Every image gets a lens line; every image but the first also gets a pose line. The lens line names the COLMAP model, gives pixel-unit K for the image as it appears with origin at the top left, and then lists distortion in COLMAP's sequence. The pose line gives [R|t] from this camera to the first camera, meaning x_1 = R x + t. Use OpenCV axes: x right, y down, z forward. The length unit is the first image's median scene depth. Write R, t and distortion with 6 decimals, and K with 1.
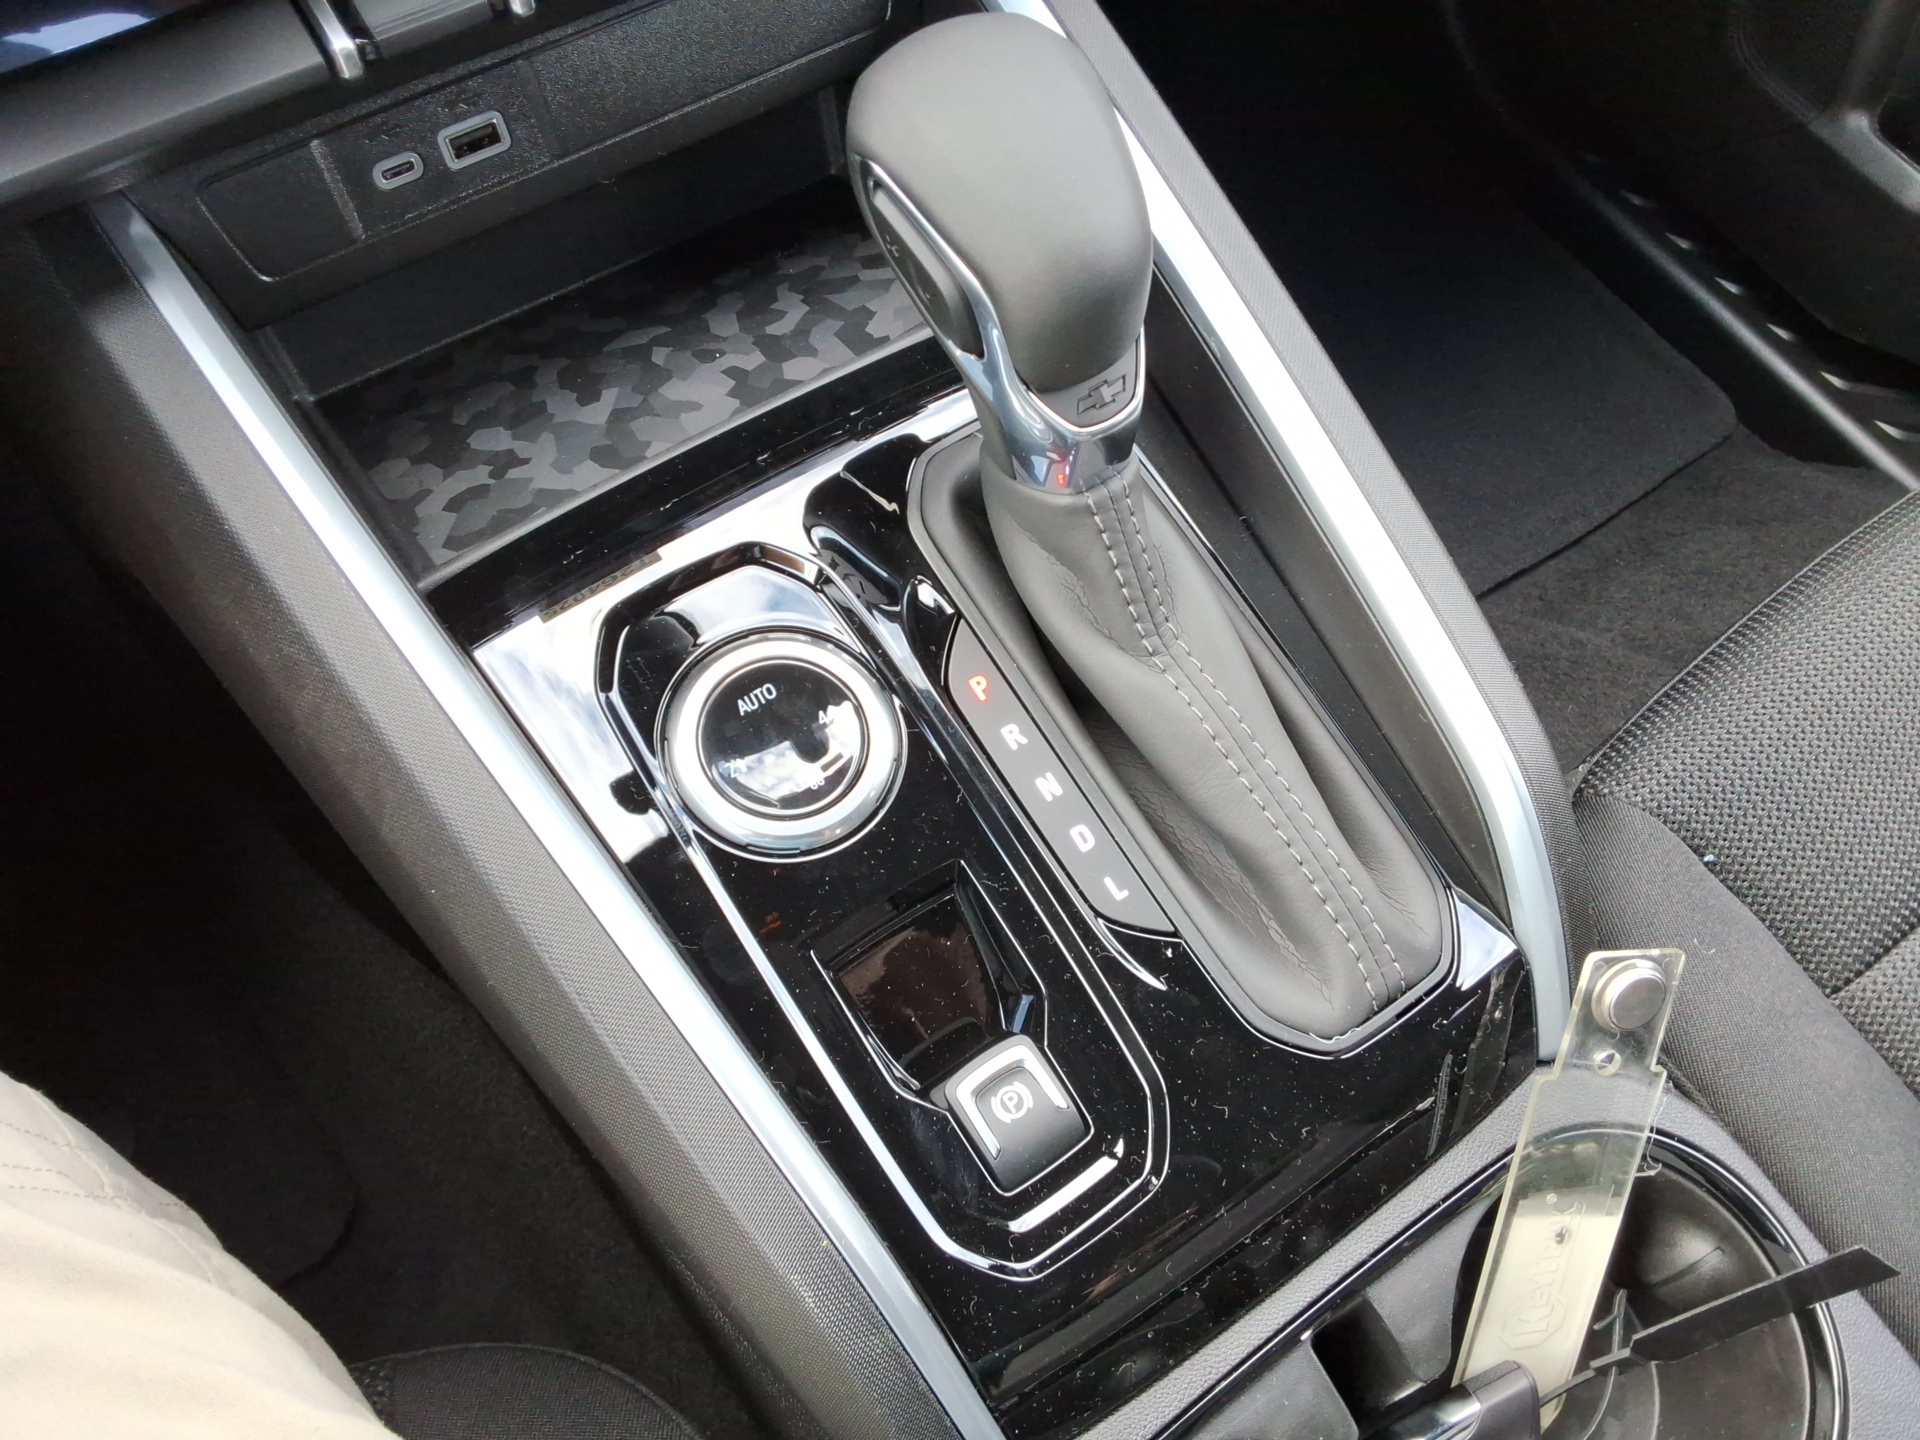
lens RADIAL K [[1553.6, 0, 973.0], [0, 1553.6, 716.1], [0, 0, 1]] dist [0.096460, -0.153006]
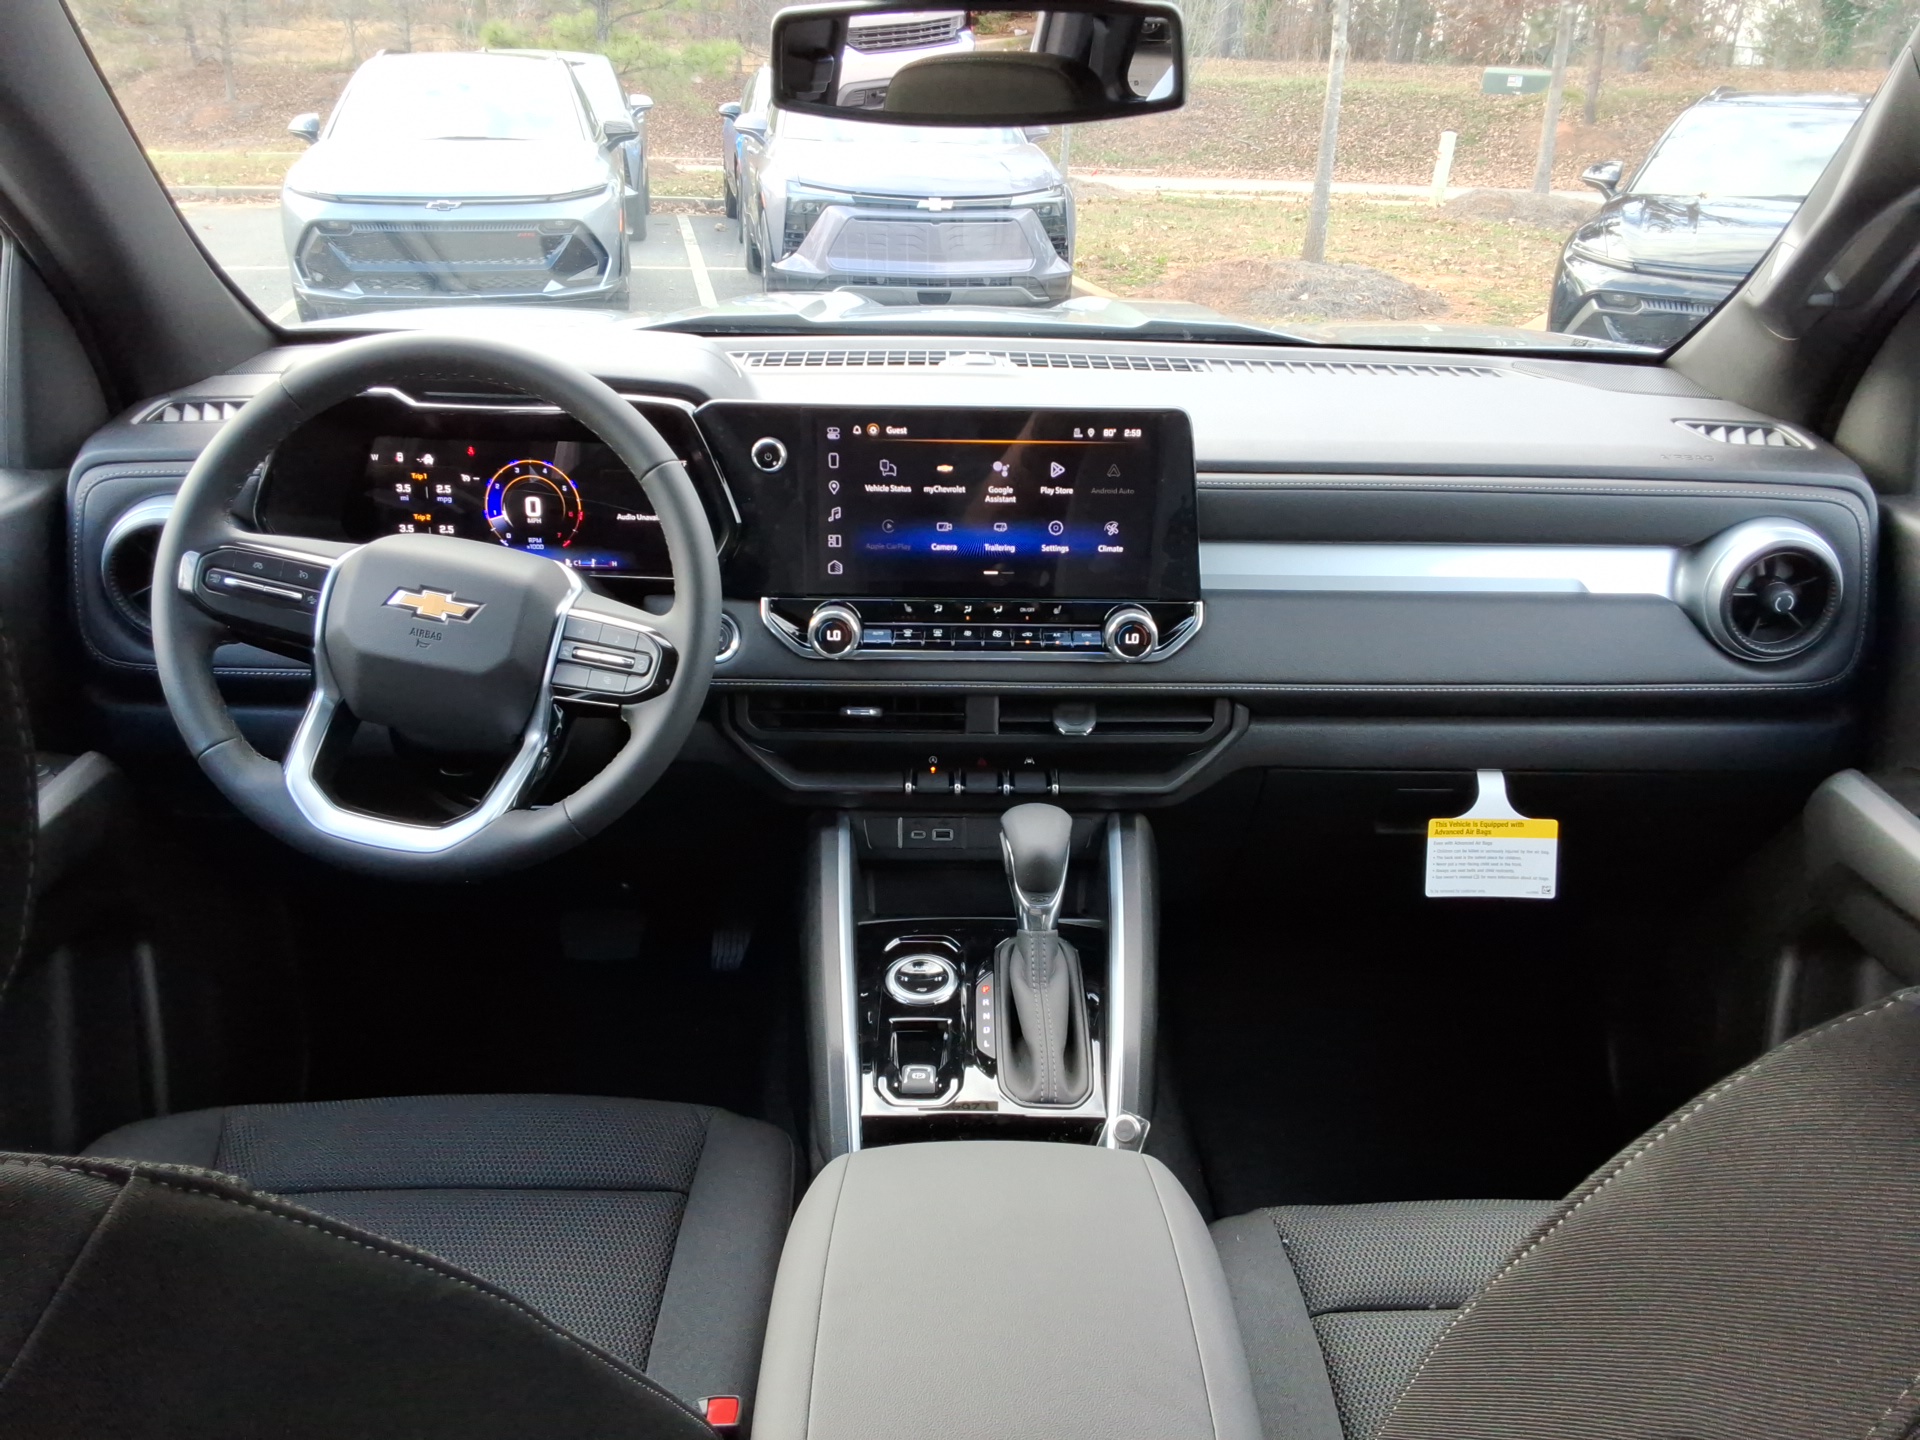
lens RADIAL K [[1553.6, 0, 973.0], [0, 1553.6, 716.1], [0, 0, 1]] dist [0.096460, -0.153006]
pose [[0.821869, 0.129657, -0.554725, 1.526703], [-0.478964, 0.684461, -0.549642, 1.239656], [0.308423, 0.717427, 0.624639, -1.219766]]
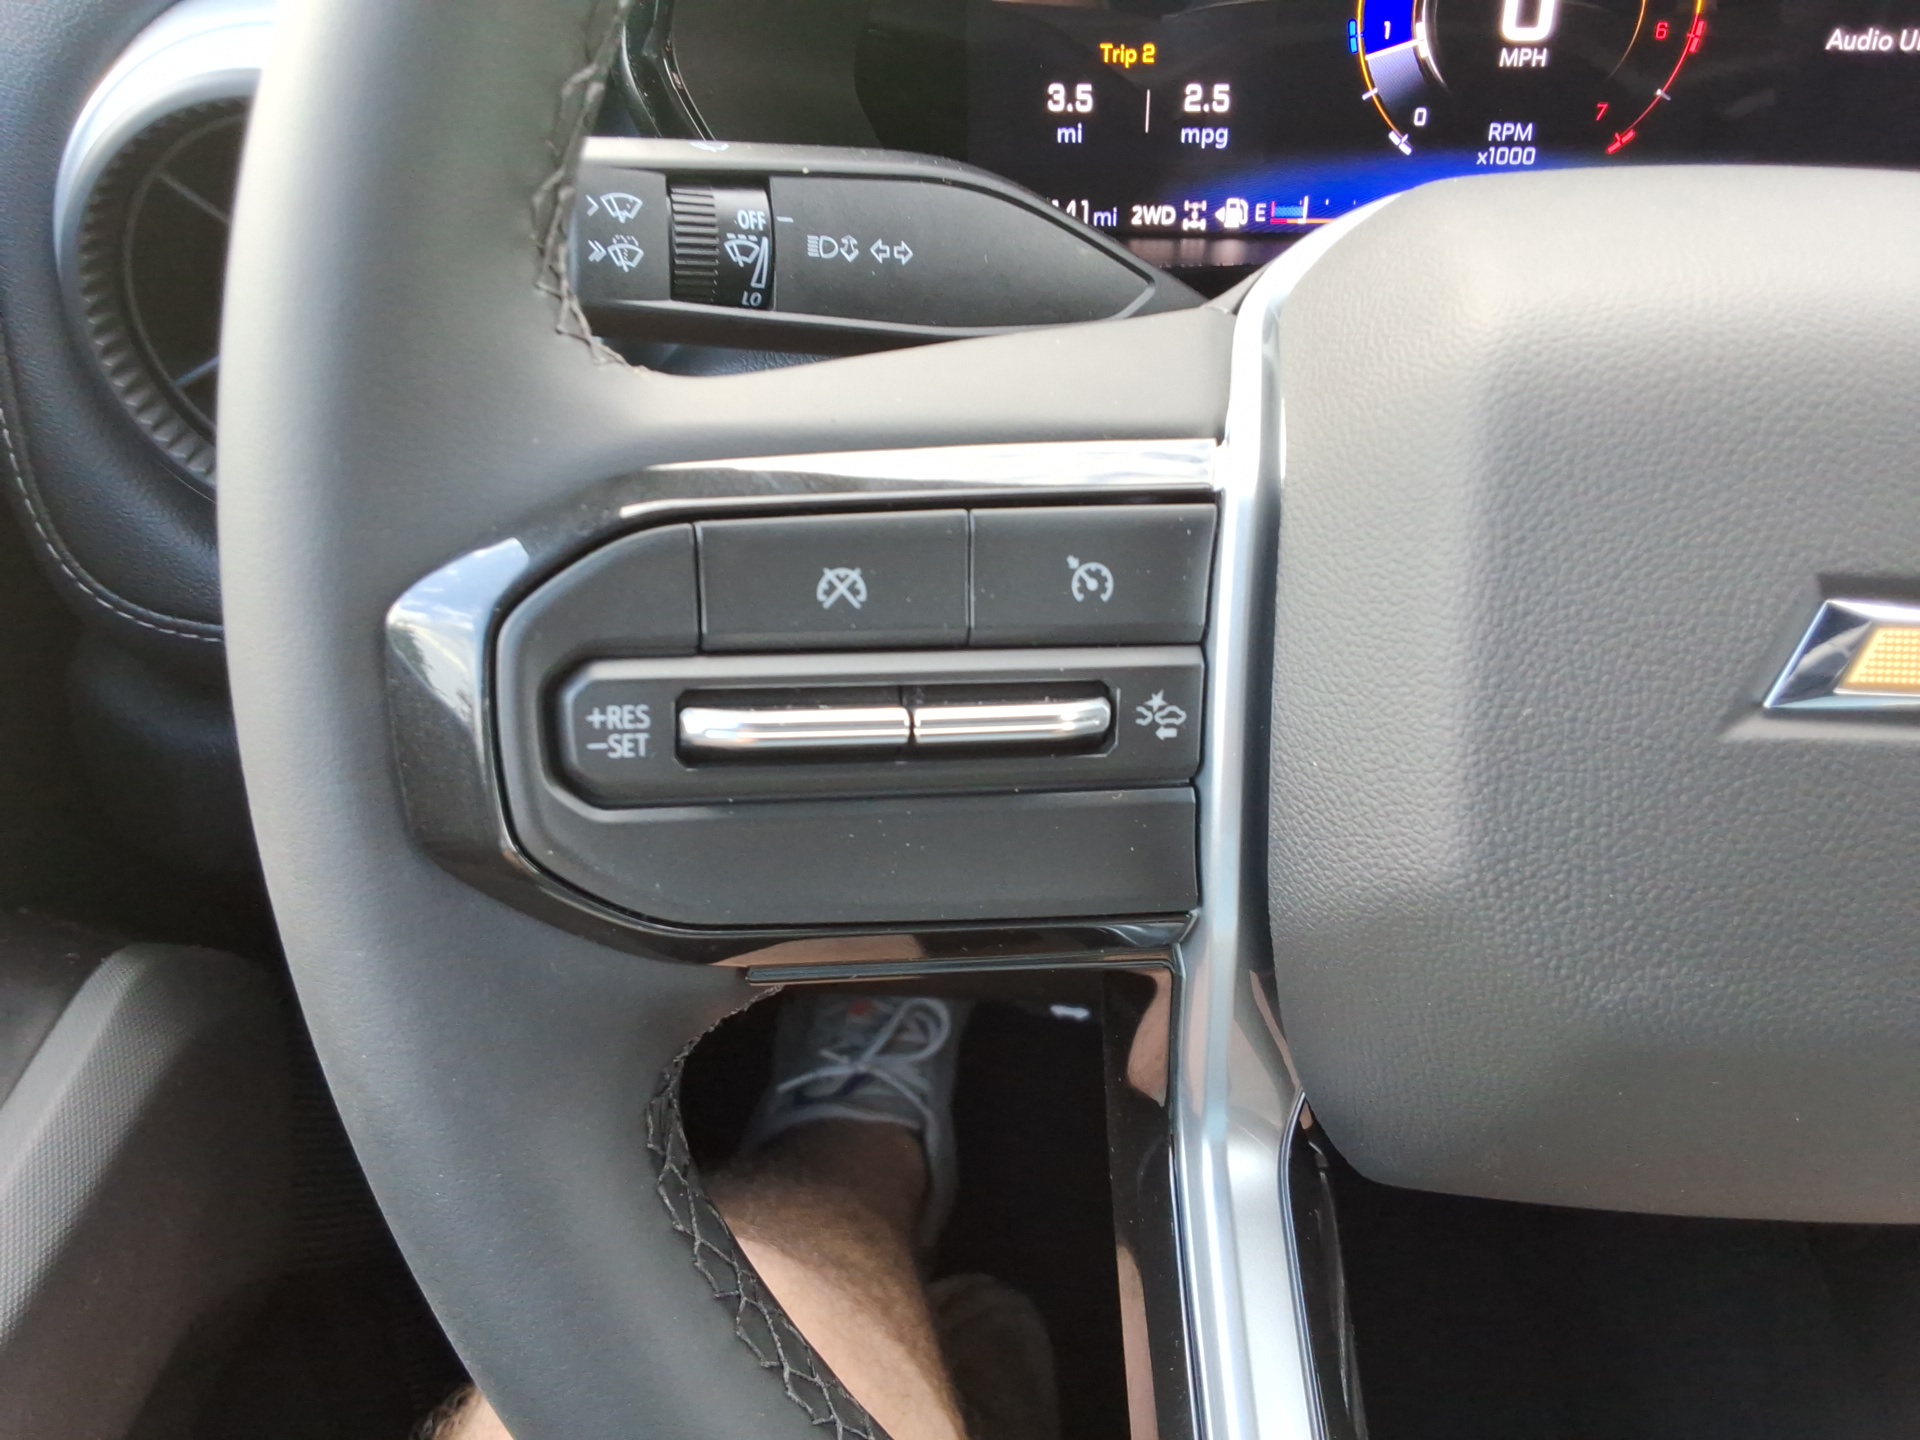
lens RADIAL K [[1553.6, 0, 973.0], [0, 1553.6, 716.1], [0, 0, 1]] dist [0.096460, -0.153006]
pose [[0.759192, 0.293536, -0.580916, -0.737836], [-0.532874, 0.792810, -0.295801, 0.328148], [0.373728, 0.534125, 0.758313, -0.344948]]
